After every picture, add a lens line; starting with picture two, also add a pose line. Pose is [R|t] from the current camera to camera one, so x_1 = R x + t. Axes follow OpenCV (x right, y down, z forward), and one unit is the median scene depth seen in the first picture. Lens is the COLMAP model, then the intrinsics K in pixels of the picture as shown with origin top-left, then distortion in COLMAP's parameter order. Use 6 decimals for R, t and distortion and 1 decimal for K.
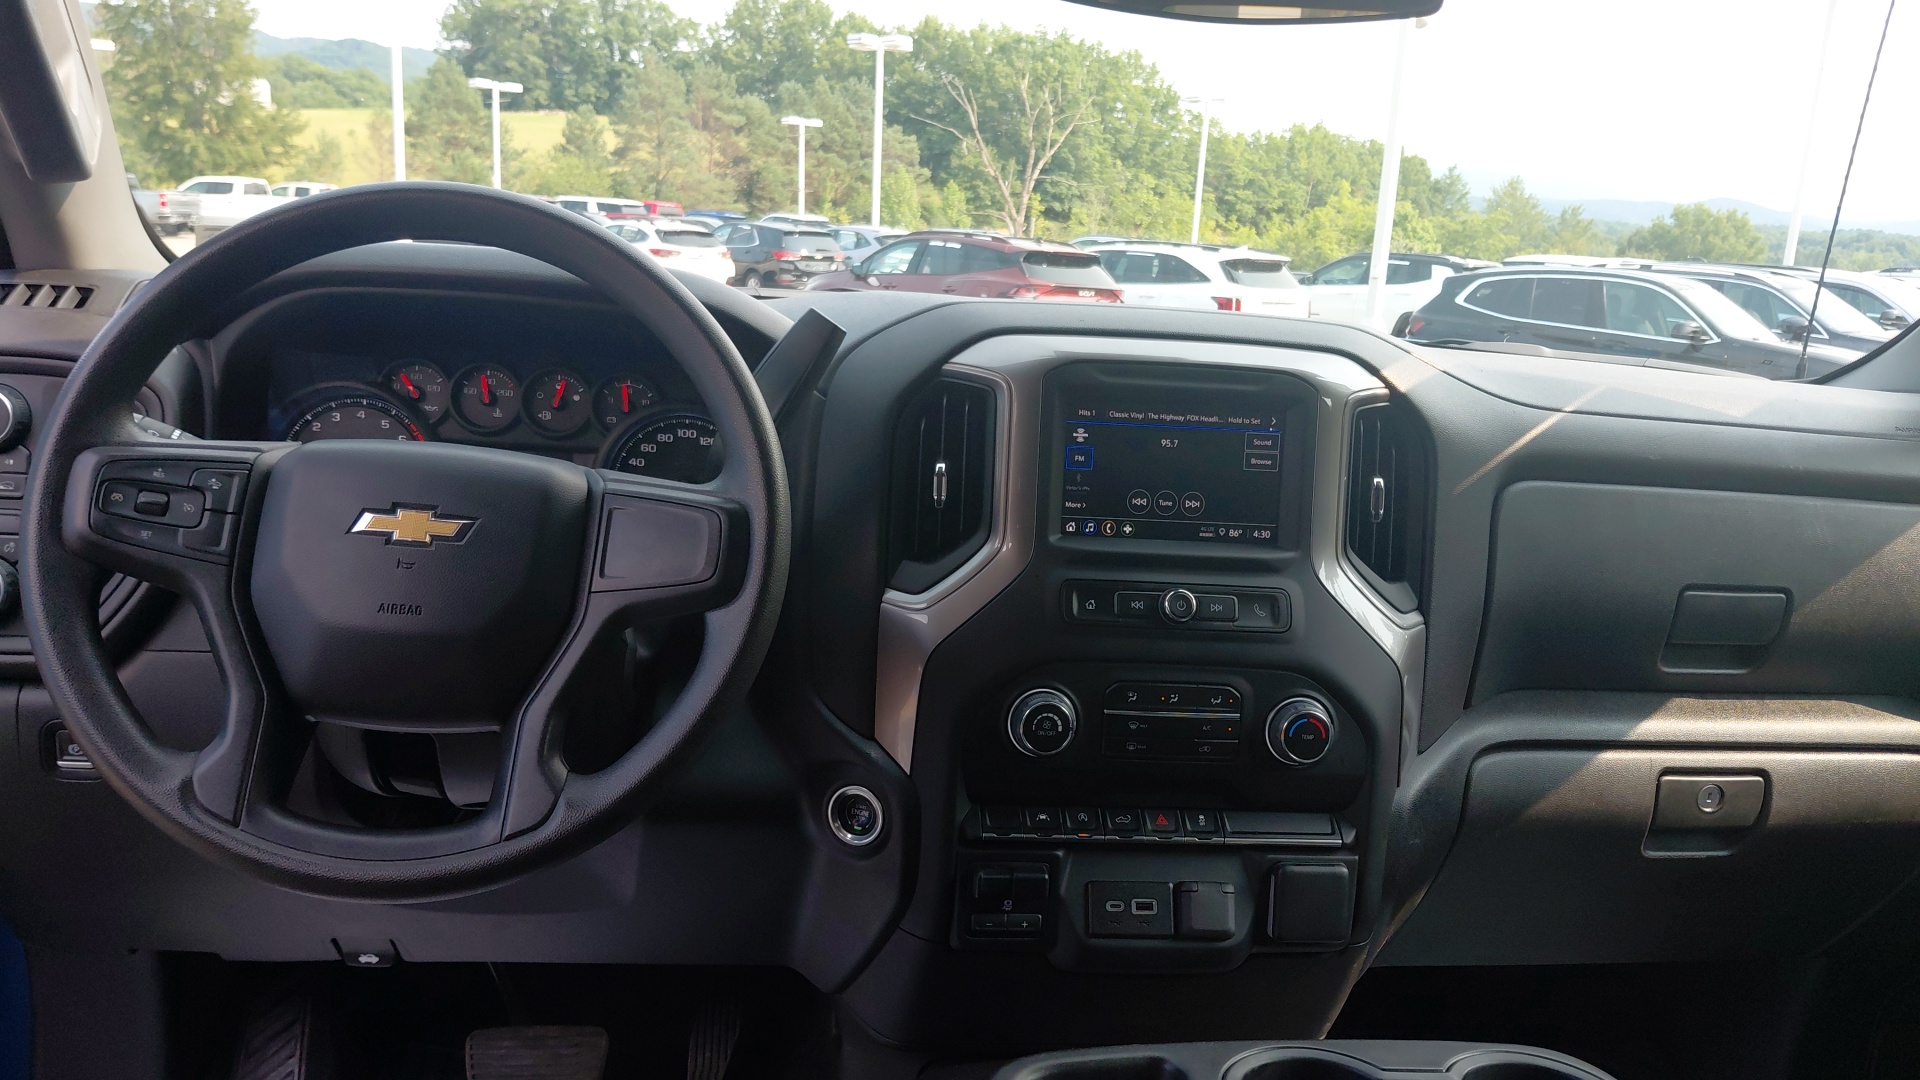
lens RADIAL K [[1433.8, 0, 965.1], [0, 1433.8, 537.7], [0, 0, 1]] dist [0.045175, -0.092635]
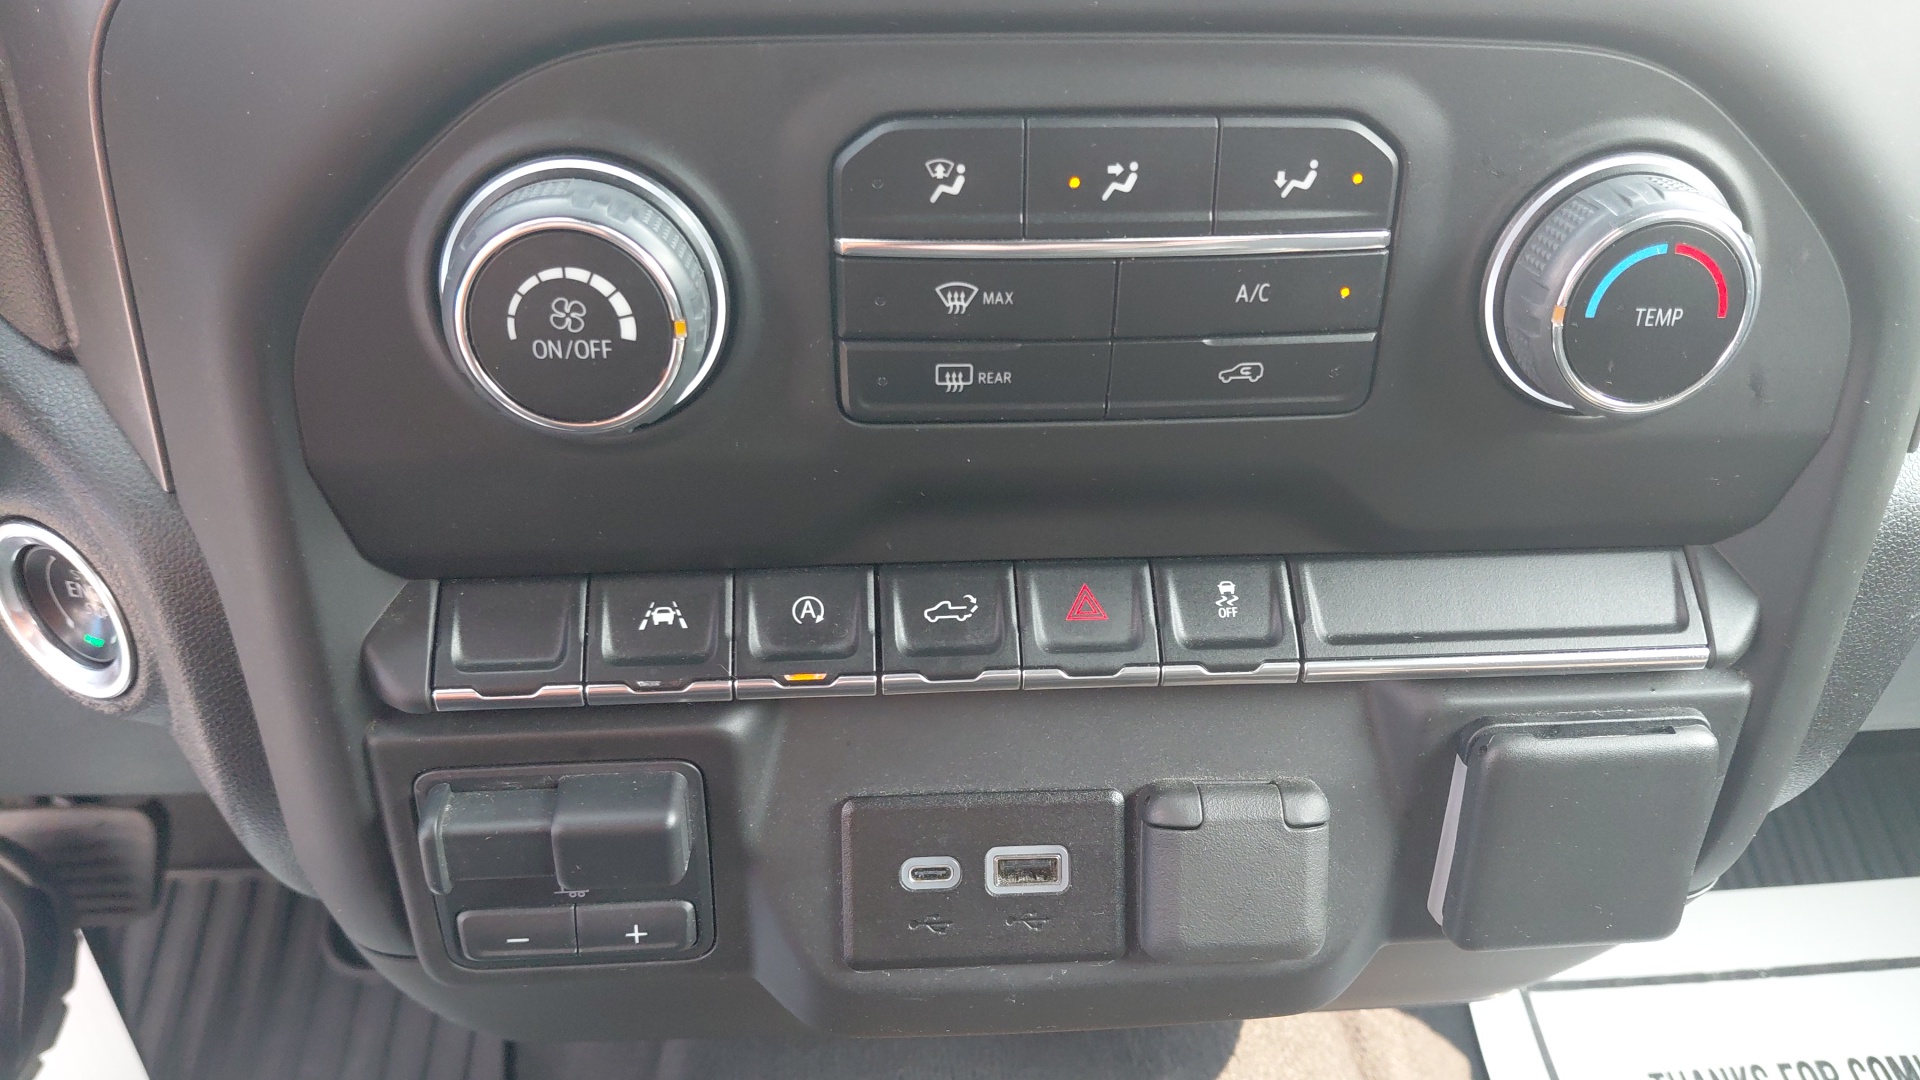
lens RADIAL K [[1433.8, 0, 941.6], [0, 1433.8, 531.8], [0, 0, 1]] dist [0.045175, -0.092635]
pose [[0.996528, -0.015733, -0.081755, 0.113186], [0.043950, 0.933420, 0.356084, 0.066952], [0.070710, -0.358441, 0.930871, 0.631503]]
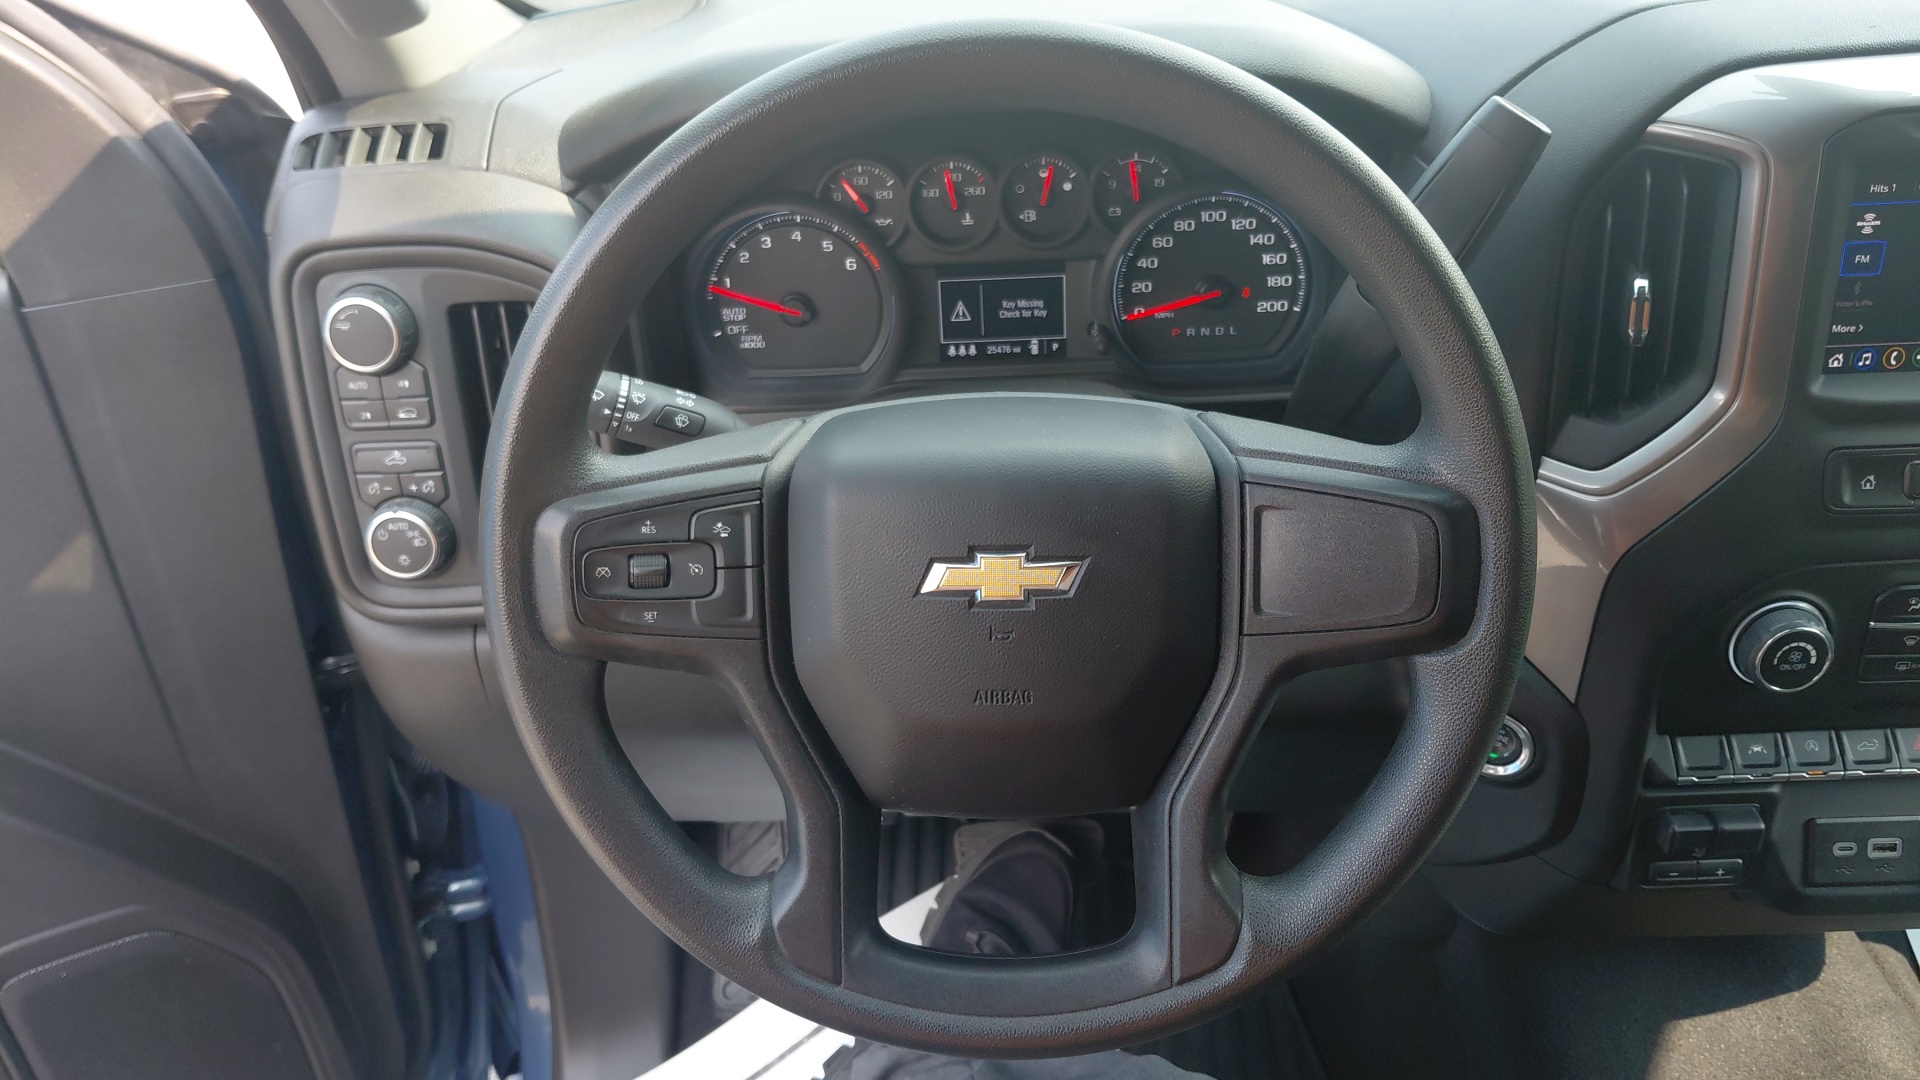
lens RADIAL K [[1433.8, 0, 959.5], [0, 1433.8, 558.1], [0, 0, 1]] dist [0.045175, -0.092635]
pose [[0.979891, -0.025999, -0.197833, -0.171920], [0.095514, 0.931618, 0.350664, -0.170804], [0.175188, -0.362508, 0.915367, 0.234983]]
